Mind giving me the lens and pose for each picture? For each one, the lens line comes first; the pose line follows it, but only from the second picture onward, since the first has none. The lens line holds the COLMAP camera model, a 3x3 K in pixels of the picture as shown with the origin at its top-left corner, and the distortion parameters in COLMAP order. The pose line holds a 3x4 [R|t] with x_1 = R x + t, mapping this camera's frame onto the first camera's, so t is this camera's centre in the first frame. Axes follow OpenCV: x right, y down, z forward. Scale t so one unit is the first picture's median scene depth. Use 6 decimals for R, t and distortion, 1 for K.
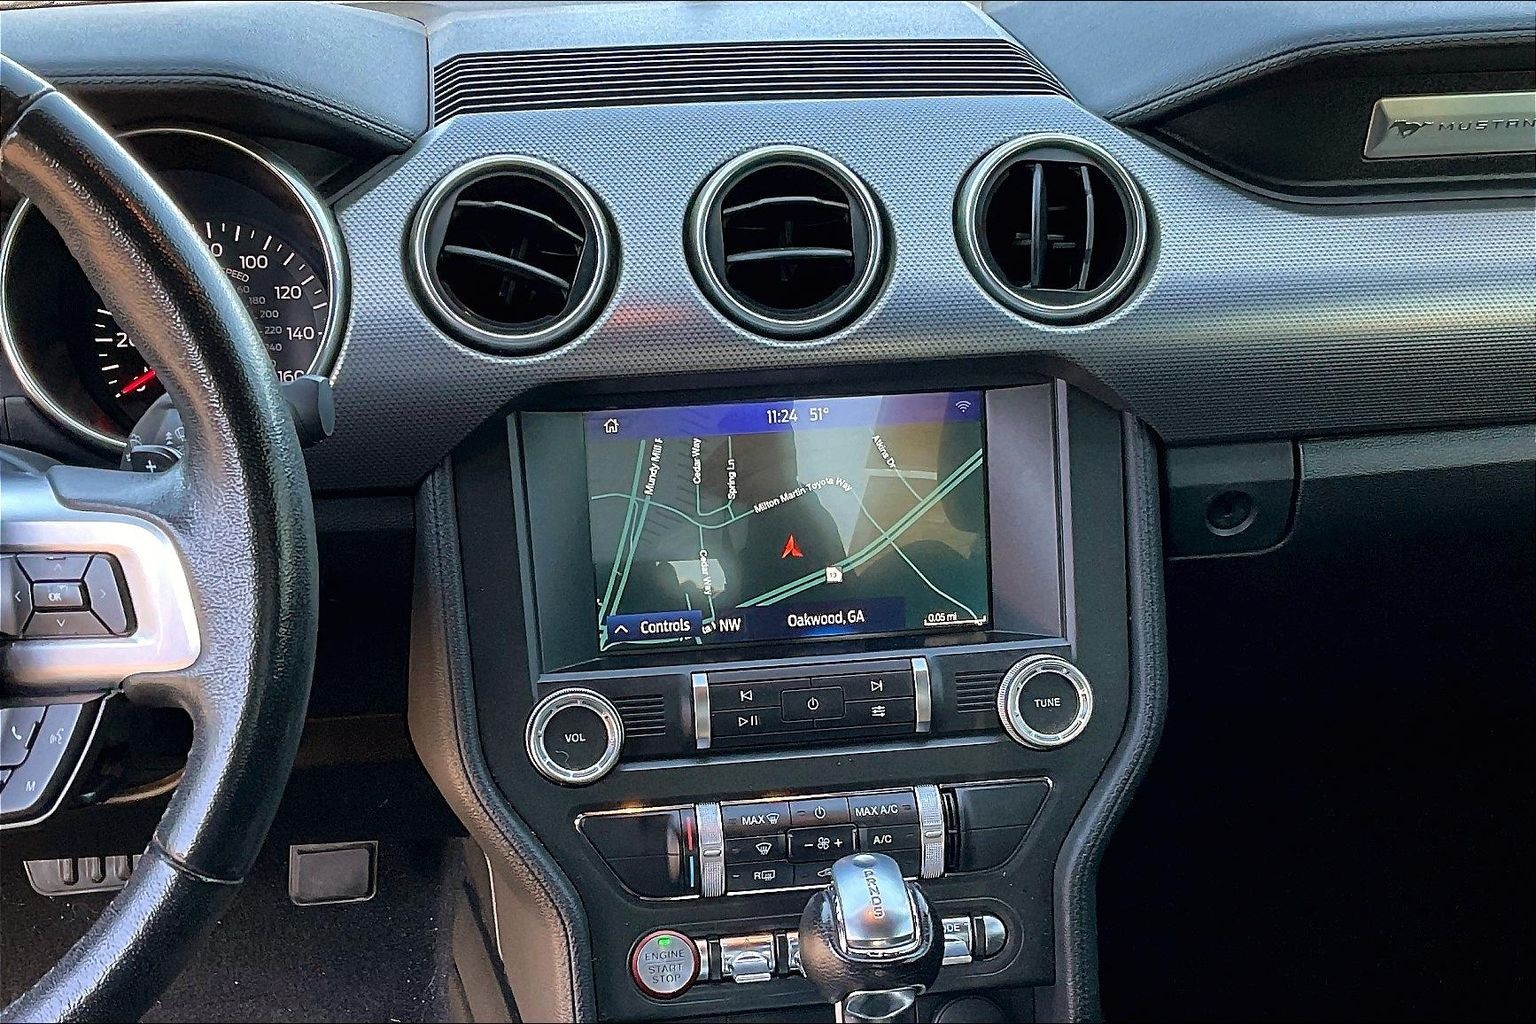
lens RADIAL K [[2081.2, 0, 790.8], [0, 2081.2, 536.9], [0, 0, 1]] dist [0.097609, 0.000000]
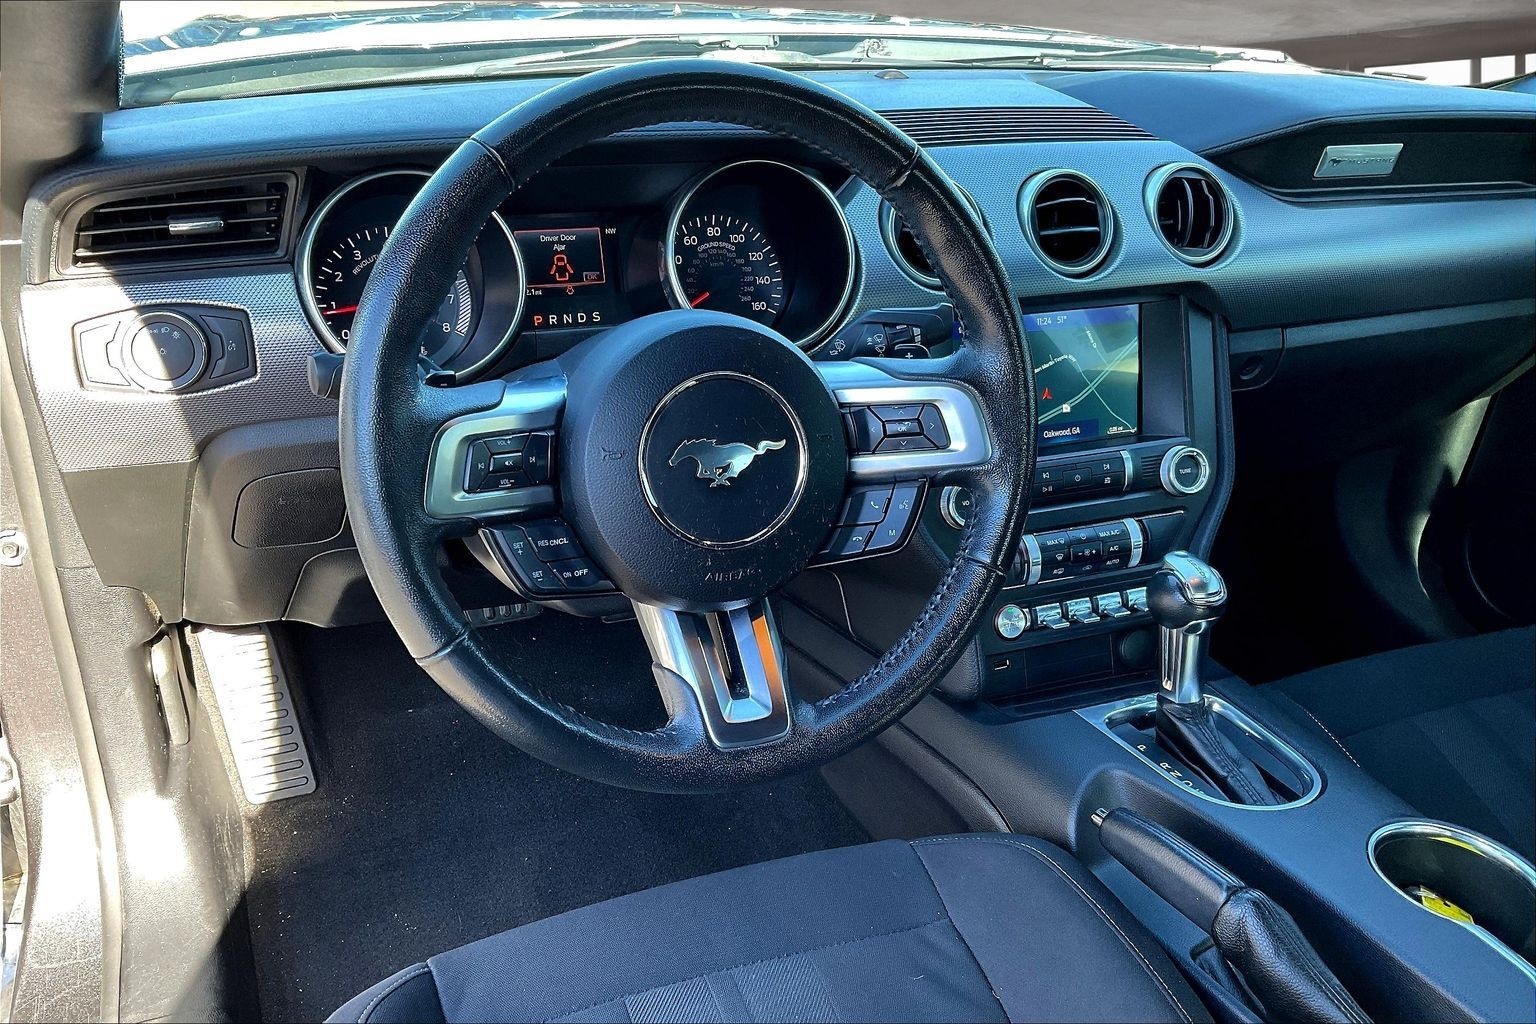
lens RADIAL K [[1273.1, 0, 752.0], [0, 1273.1, 512.3], [0, 0, 1]] dist [0.075945, -0.141688]
pose [[0.970239, -0.057948, 0.235112, -0.537542], [0.037406, 0.995156, 0.090909, -0.003405], [-0.239241, -0.079409, 0.967707, -0.029101]]
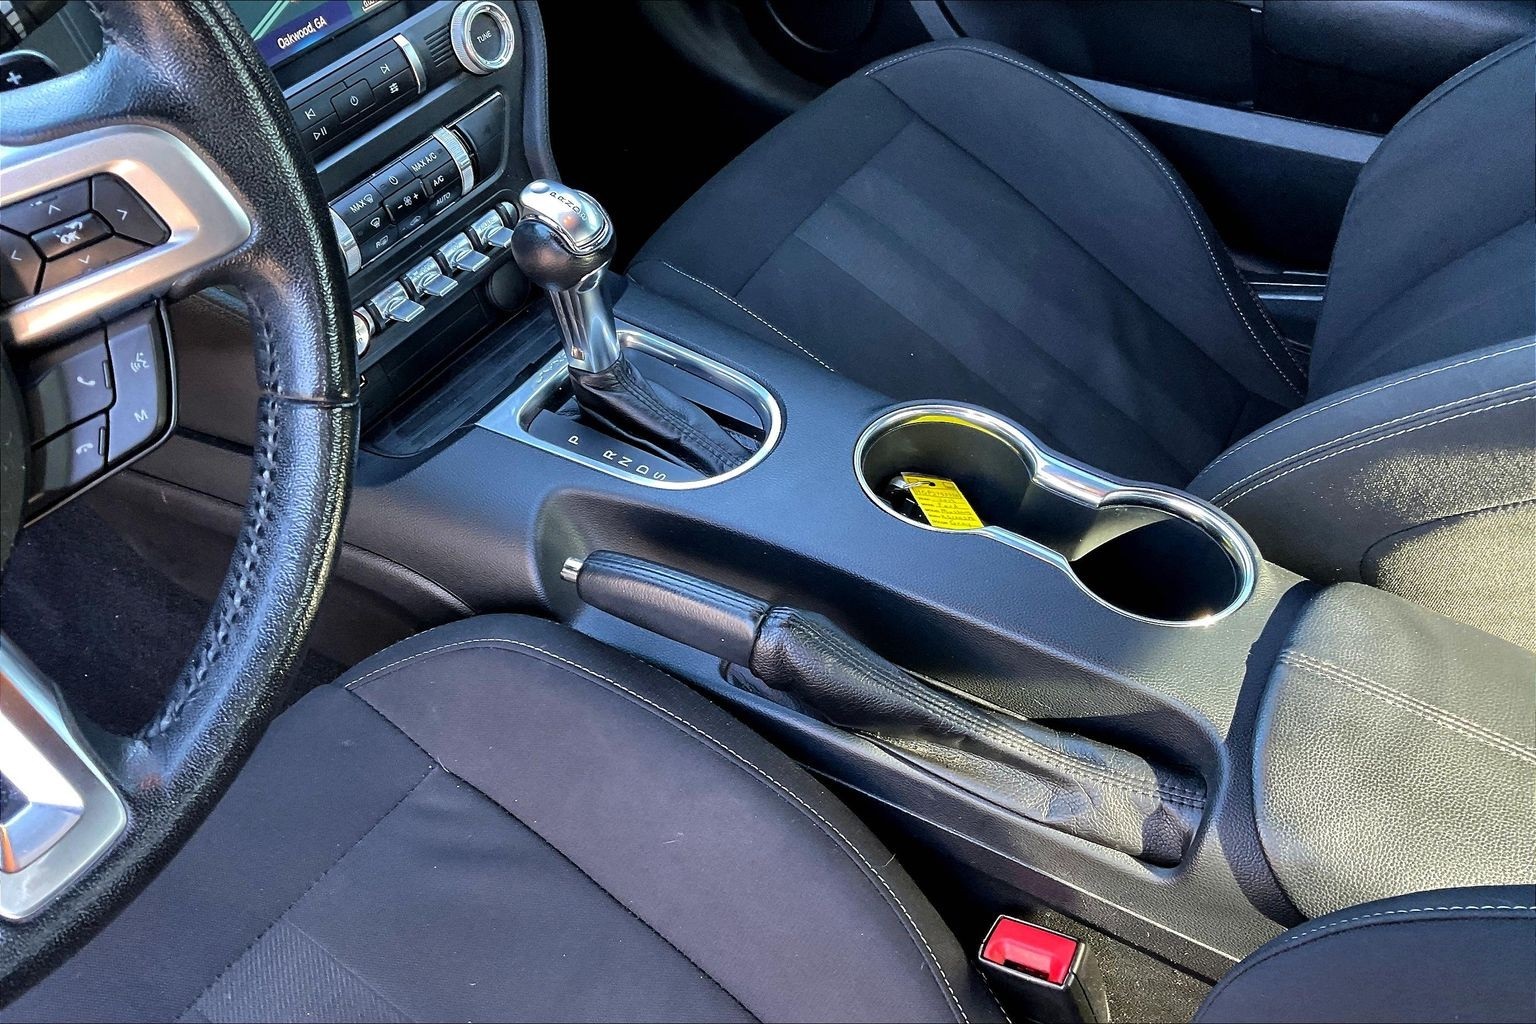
lens RADIAL K [[1273.1, 0, 760.9], [0, 1273.1, 516.0], [0, 0, 1]] dist [0.075945, -0.141688]
pose [[0.643492, -0.545136, 0.537350, -0.387578], [0.226758, 0.806253, 0.546386, -0.087161], [-0.731094, -0.229746, 0.642431, 0.260141]]
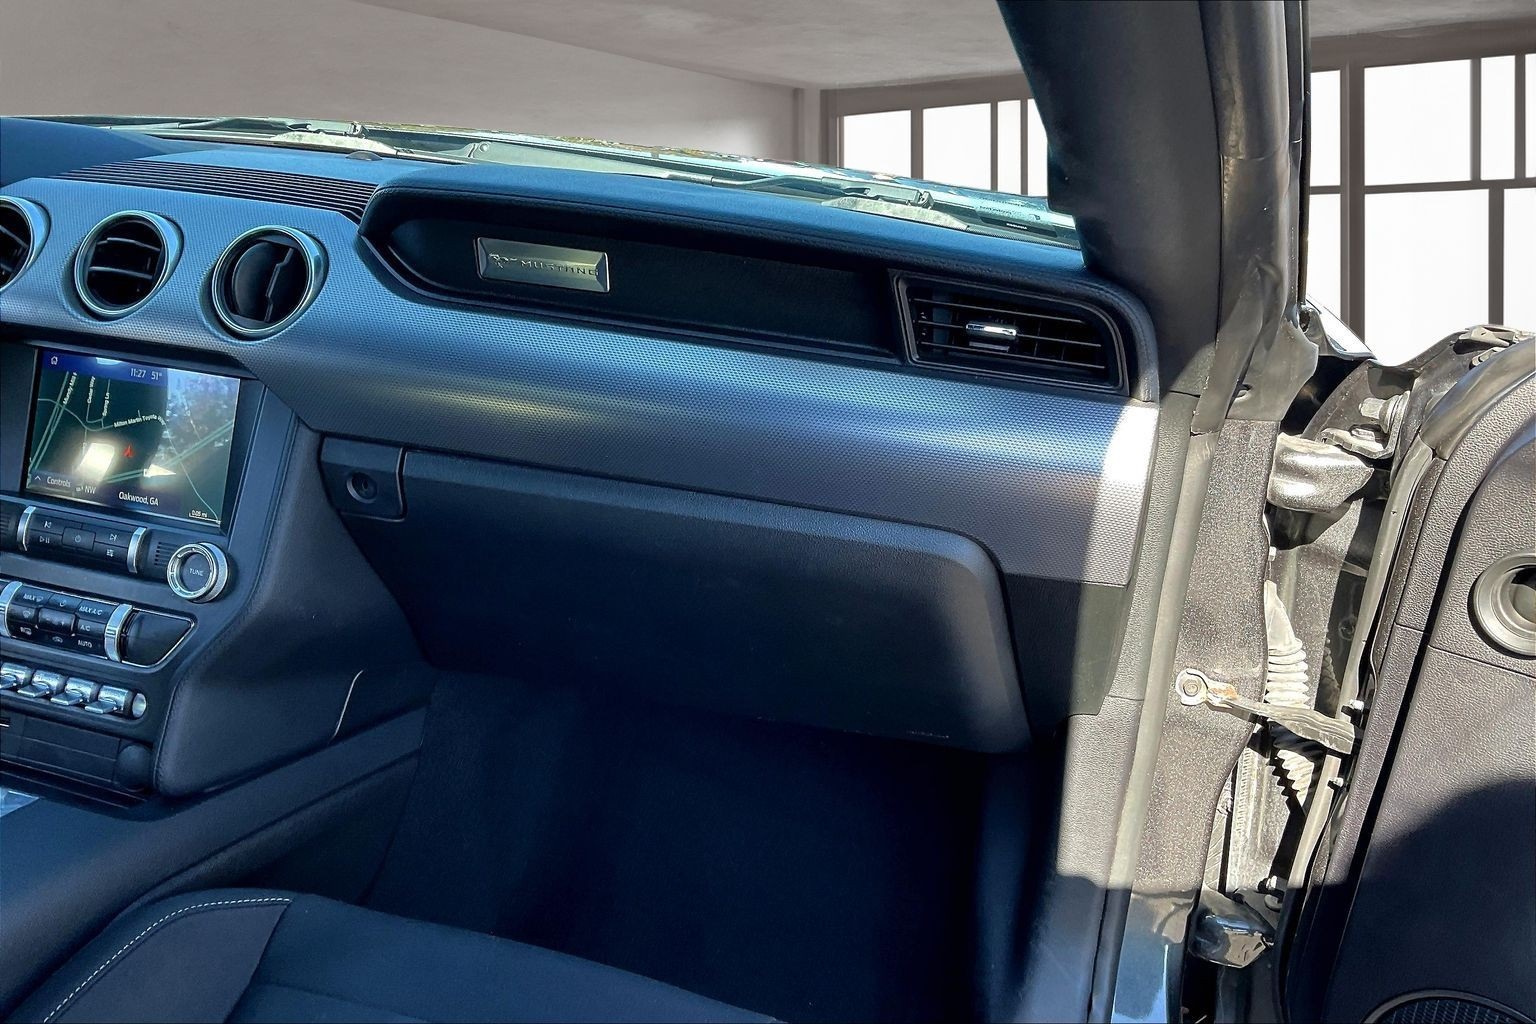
lens RADIAL K [[1273.1, 0, 772.7], [0, 1273.1, 501.0], [0, 0, 1]] dist [0.075945, -0.141688]
pose [[0.901718, 0.200333, -0.383106, 0.893931], [-0.230228, 0.972566, -0.033316, -0.042173], [0.365922, 0.118244, 0.923103, 0.255502]]
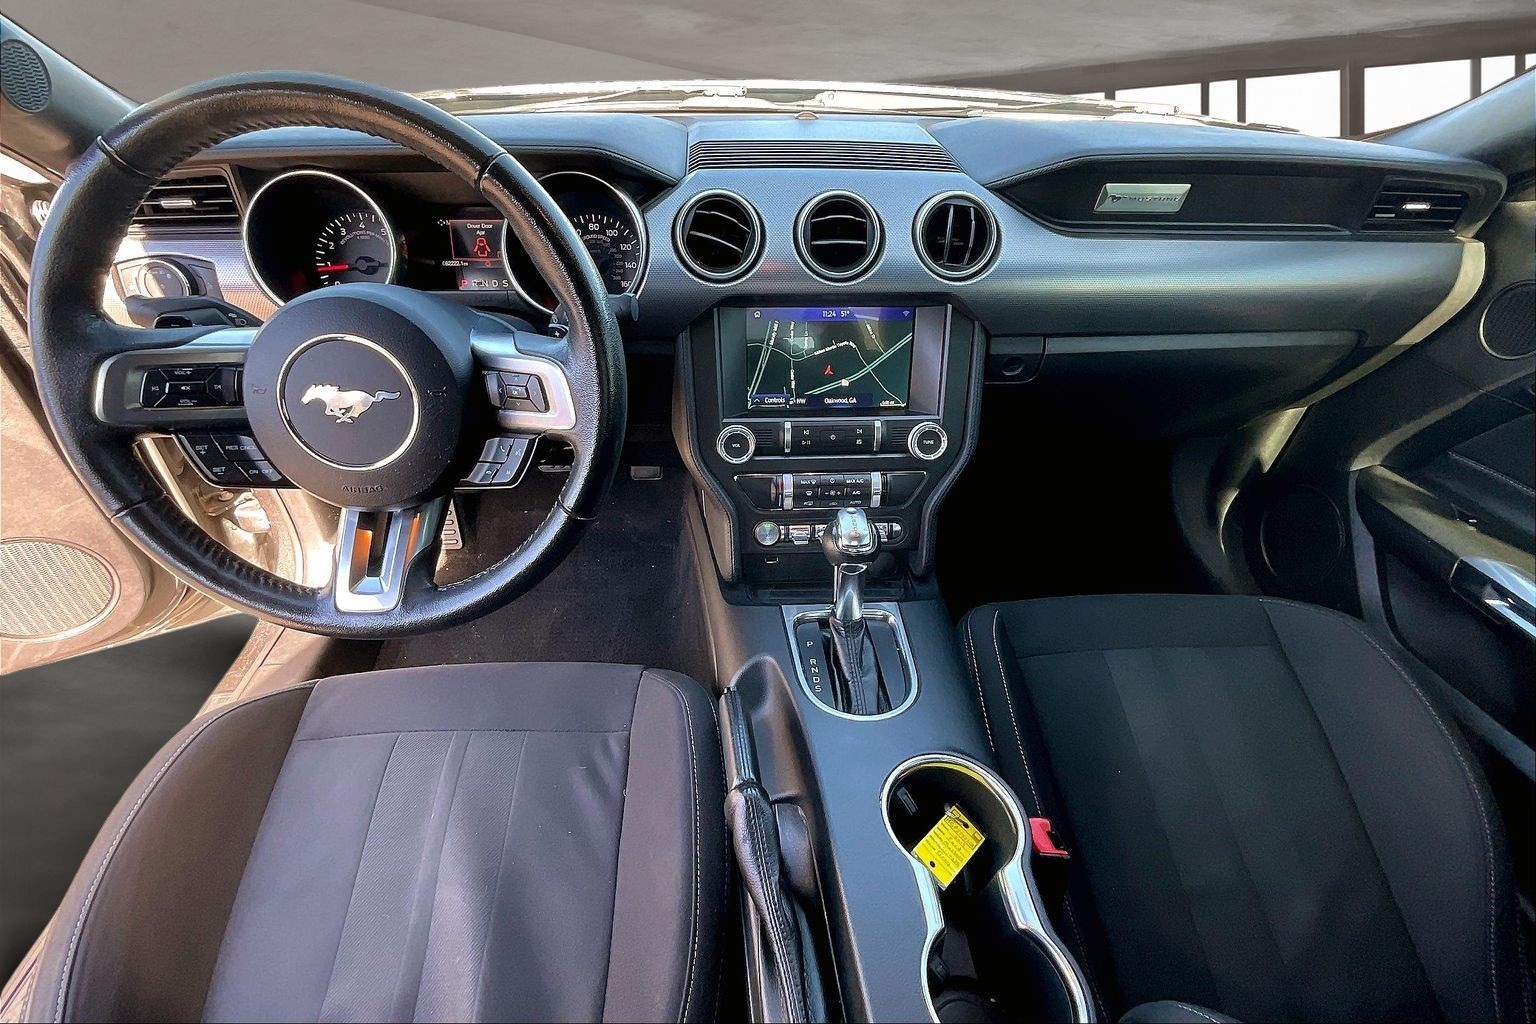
lens RADIAL K [[691.2, 0, 767.9], [0, 691.2, 511.7], [0, 0, 1]] dist [-0.005357, 0.000218]
pose [[0.996406, 0.070850, -0.046427, -0.021656], [-0.056509, 0.964286, 0.258765, -0.041702], [0.063102, -0.255211, 0.964824, 0.186178]]
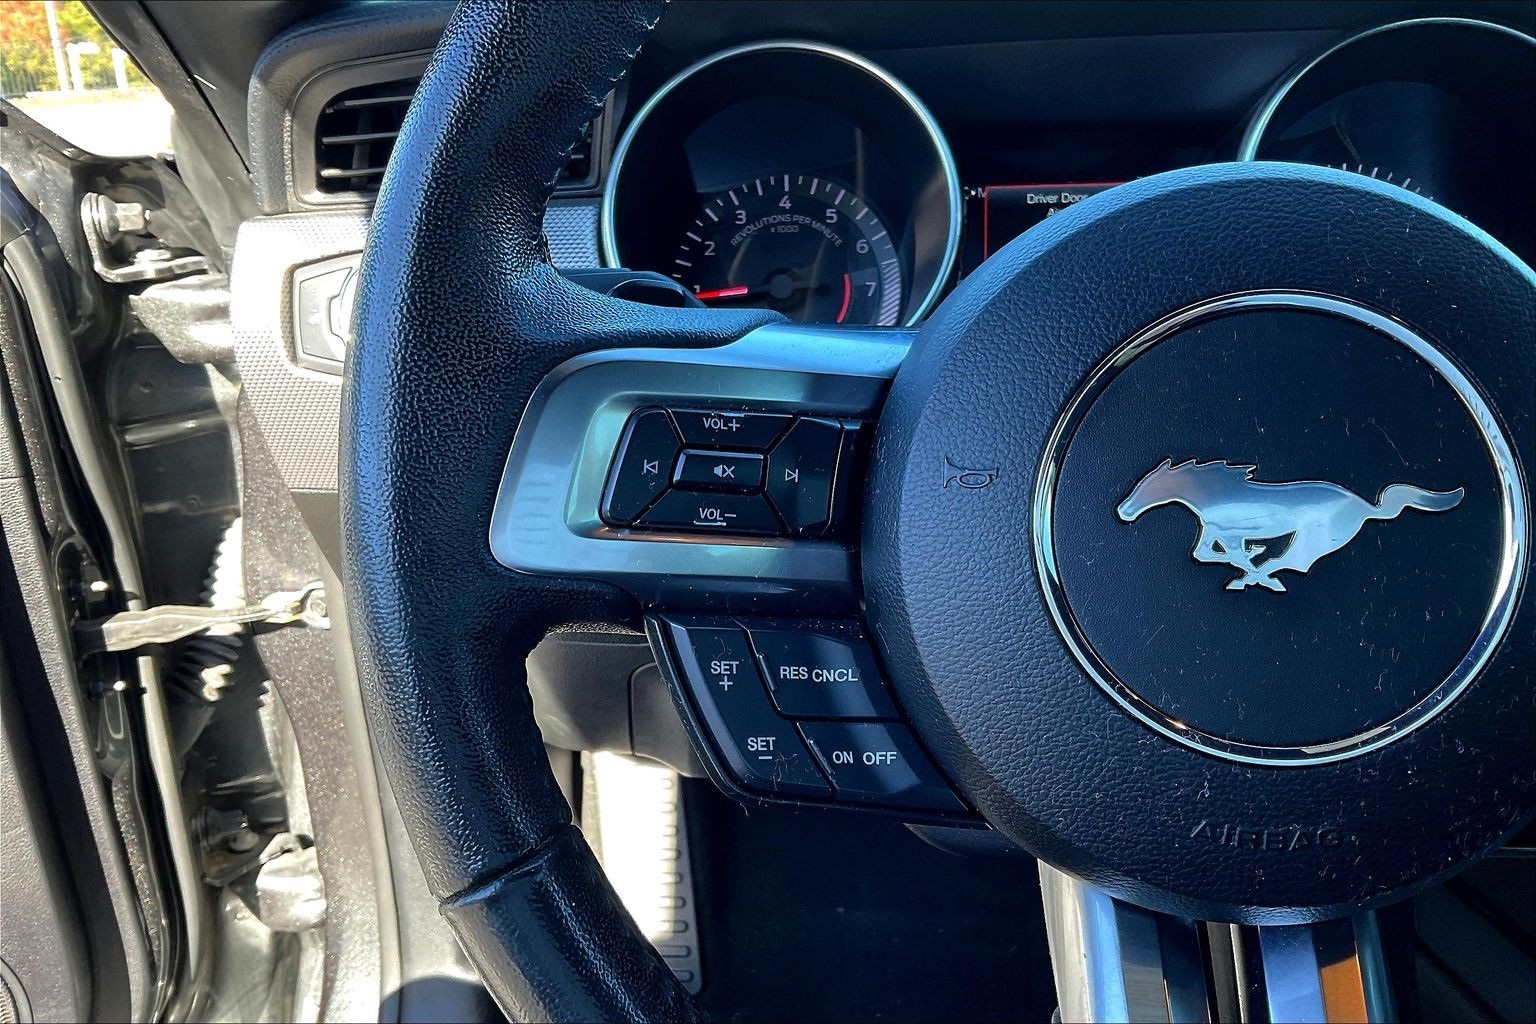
lens RADIAL K [[1273.1, 0, 759.8], [0, 1273.1, 486.7], [0, 0, 1]] dist [0.075945, -0.141688]
pose [[0.972131, 0.053174, -0.228331, -0.421903], [-0.065957, 0.996632, -0.048721, 0.046931], [0.224971, 0.062423, 0.972364, 0.399845]]
